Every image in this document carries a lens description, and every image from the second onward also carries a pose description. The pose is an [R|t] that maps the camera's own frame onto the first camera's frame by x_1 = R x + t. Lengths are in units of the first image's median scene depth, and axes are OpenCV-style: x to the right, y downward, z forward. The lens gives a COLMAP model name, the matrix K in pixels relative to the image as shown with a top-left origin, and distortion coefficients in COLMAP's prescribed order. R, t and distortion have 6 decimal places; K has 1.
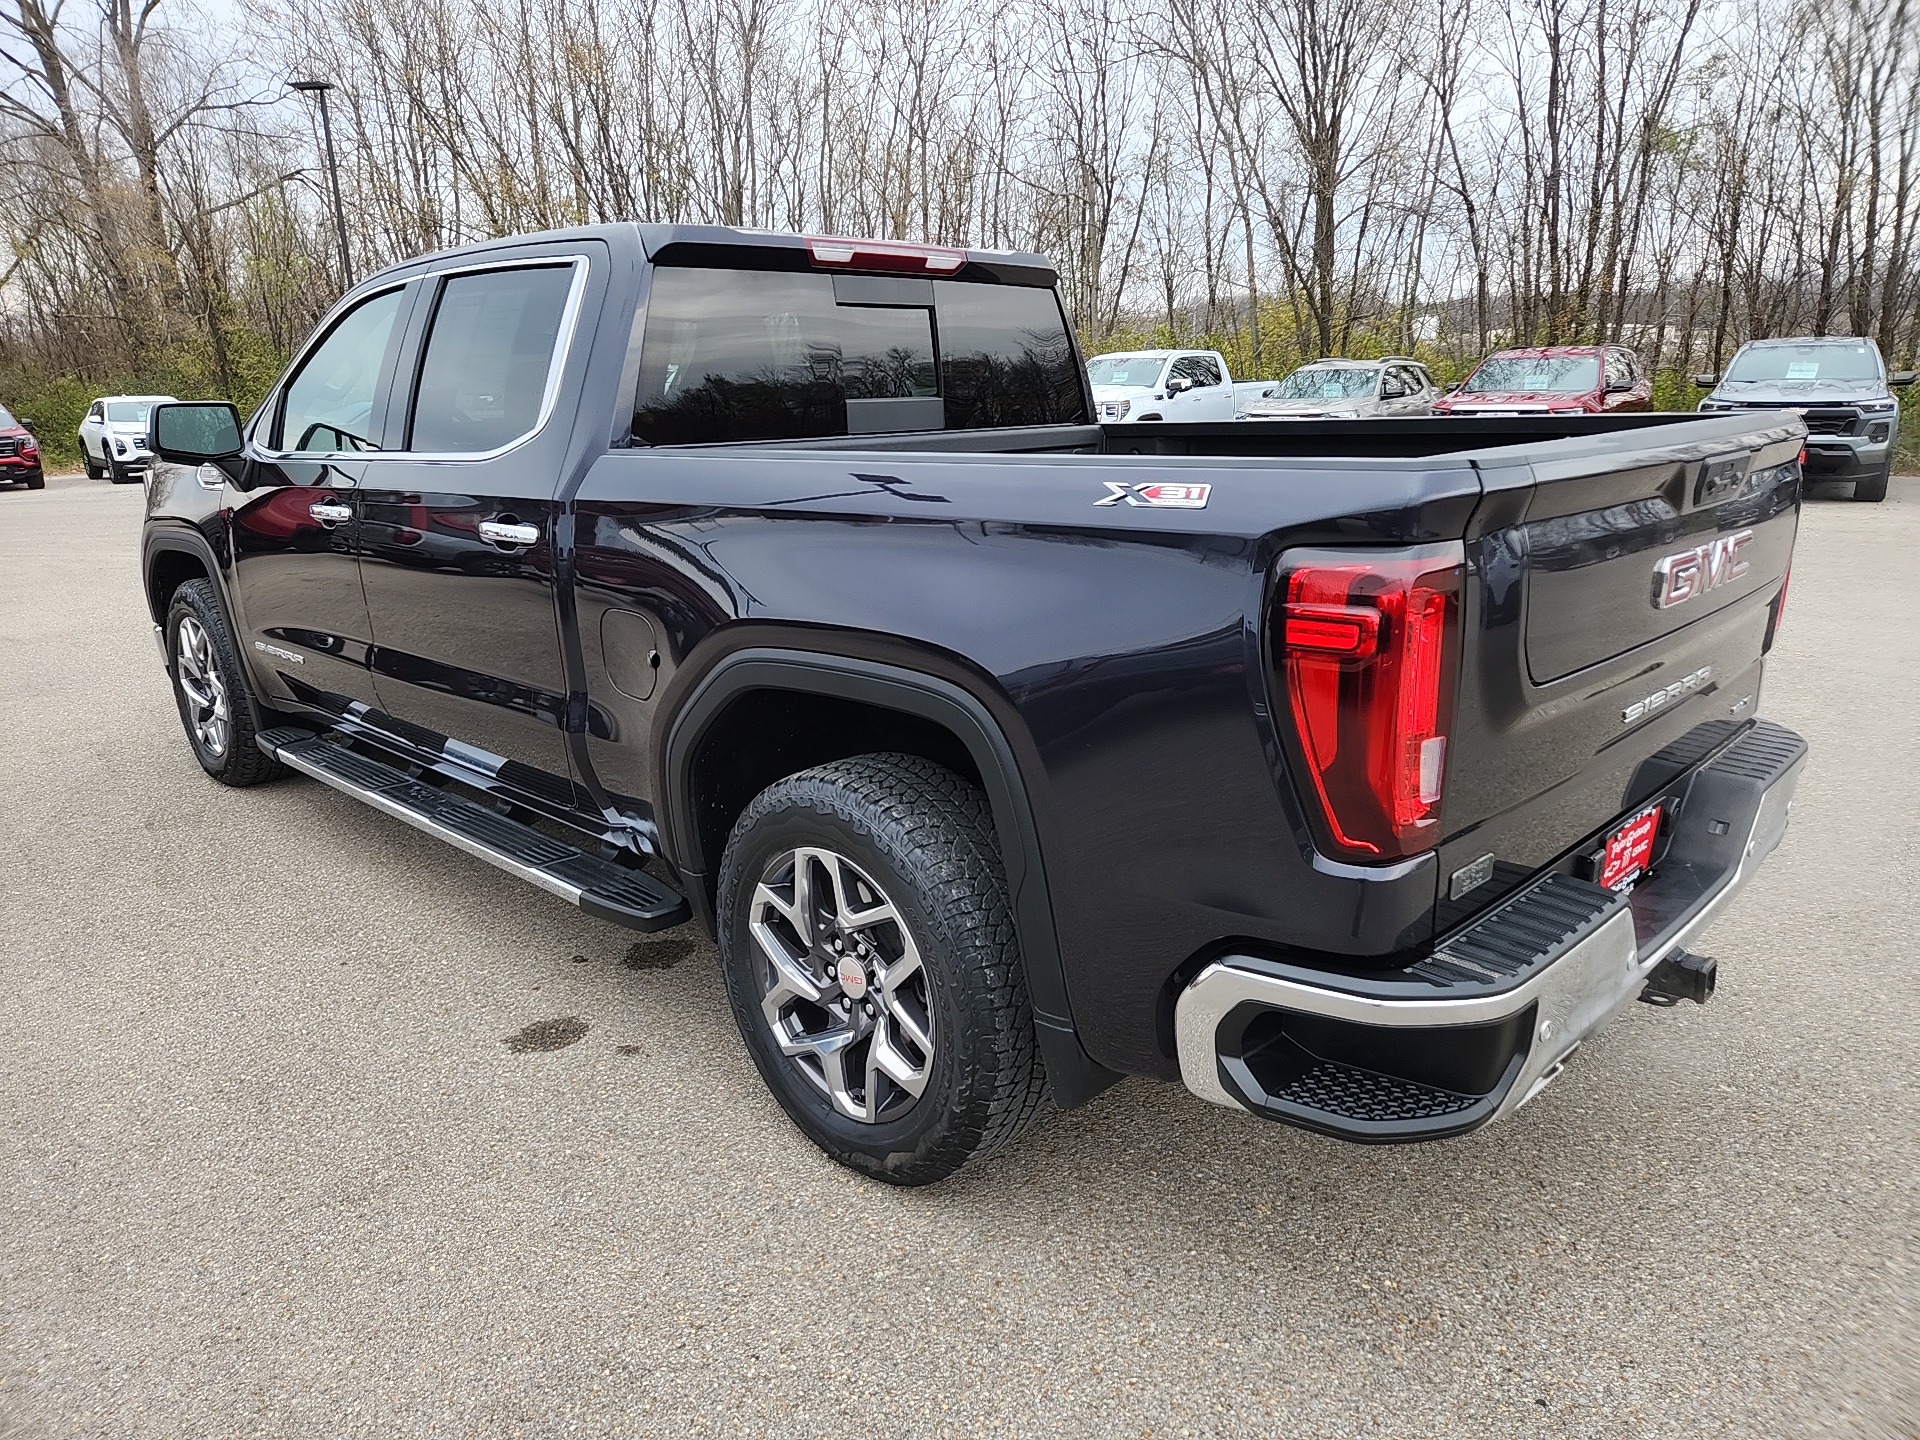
lens RADIAL K [[1257.1, 0, 952.7], [0, 1257.1, 696.8], [0, 0, 1]] dist [0.075706, -0.053747]
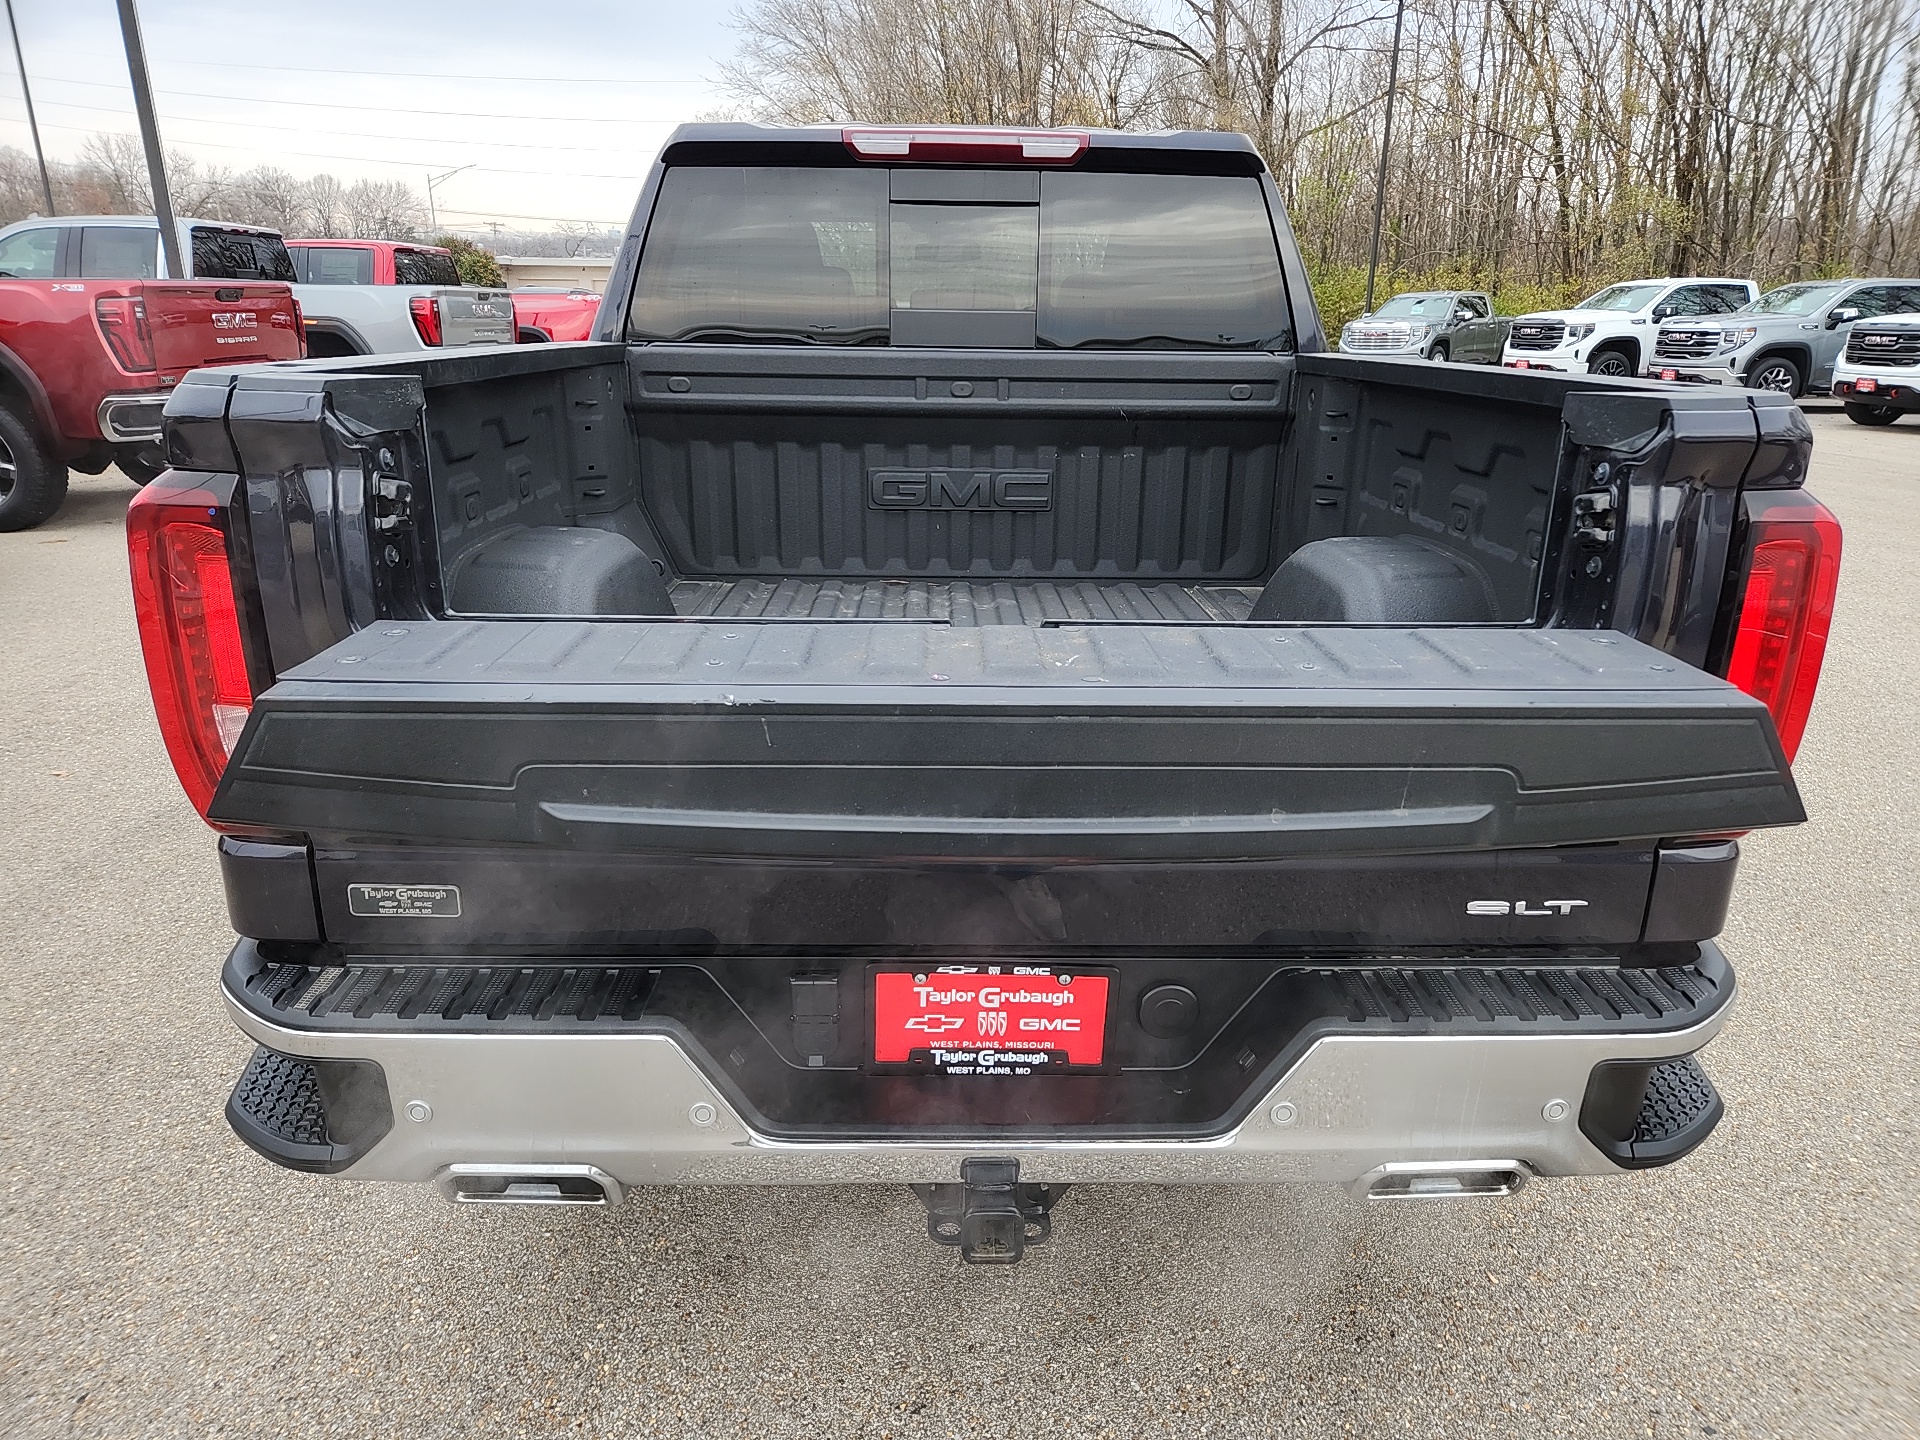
lens RADIAL K [[1257.1, 0, 965.8], [0, 1257.1, 730.1], [0, 0, 1]] dist [0.075706, -0.053747]
pose [[0.715478, 0.251324, -0.651865, 0.625732], [-0.195884, 0.967794, 0.158131, -0.088565], [0.670612, 0.014551, 0.741665, 0.331880]]
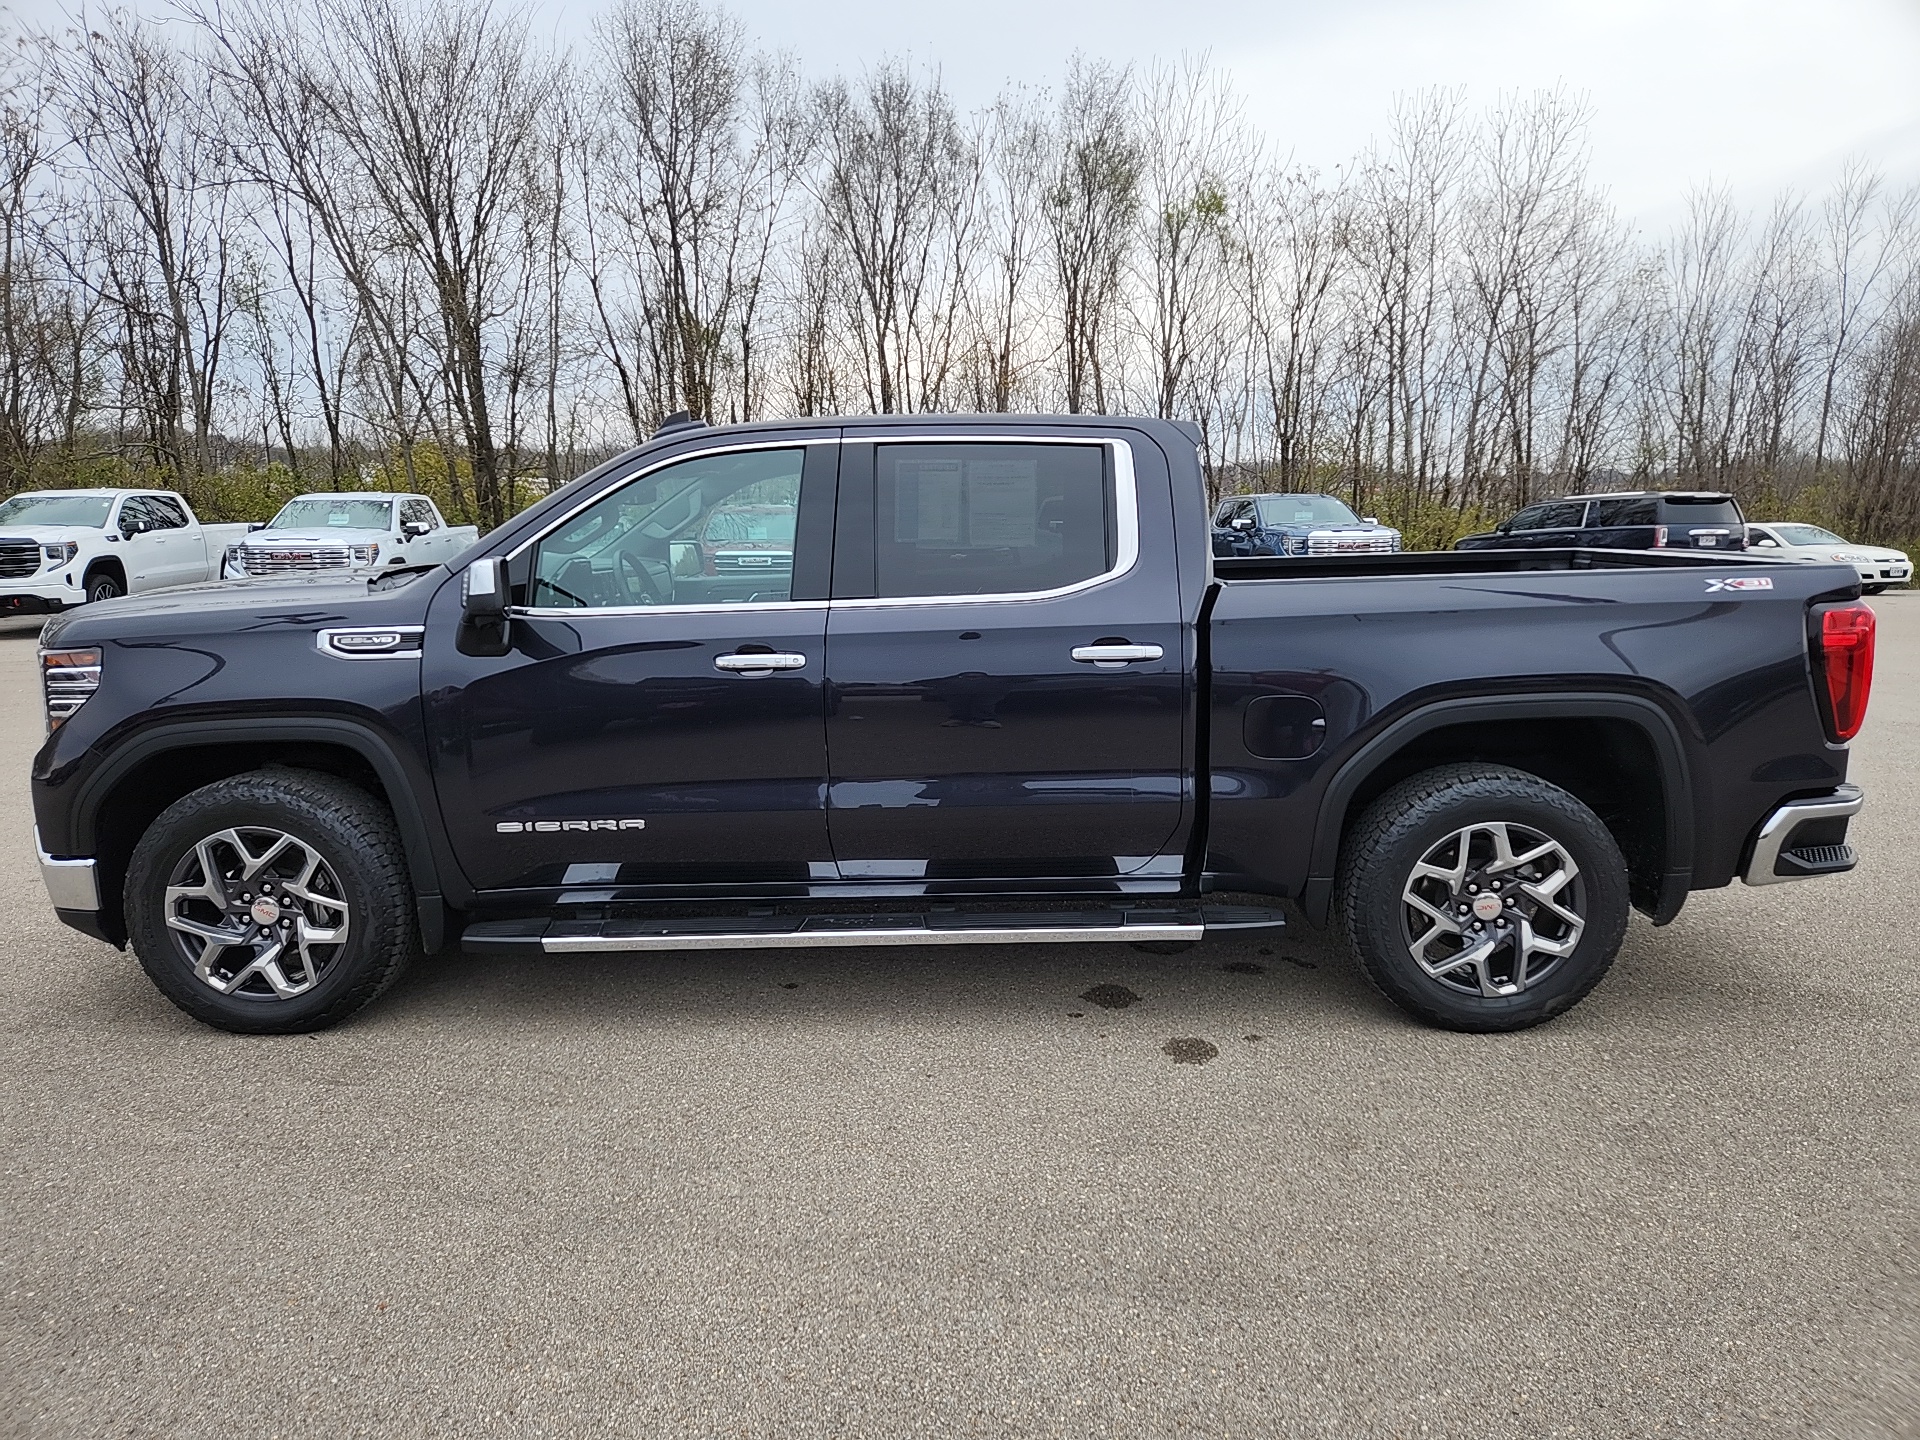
lens RADIAL K [[1257.1, 0, 959.3], [0, 1257.1, 704.7], [0, 0, 1]] dist [0.075706, -0.053747]
pose [[0.731757, -0.093206, 0.675162, -1.075572], [0.162027, 0.985996, -0.039493, -0.044300], [-0.662026, 0.138294, 0.736612, 0.161762]]
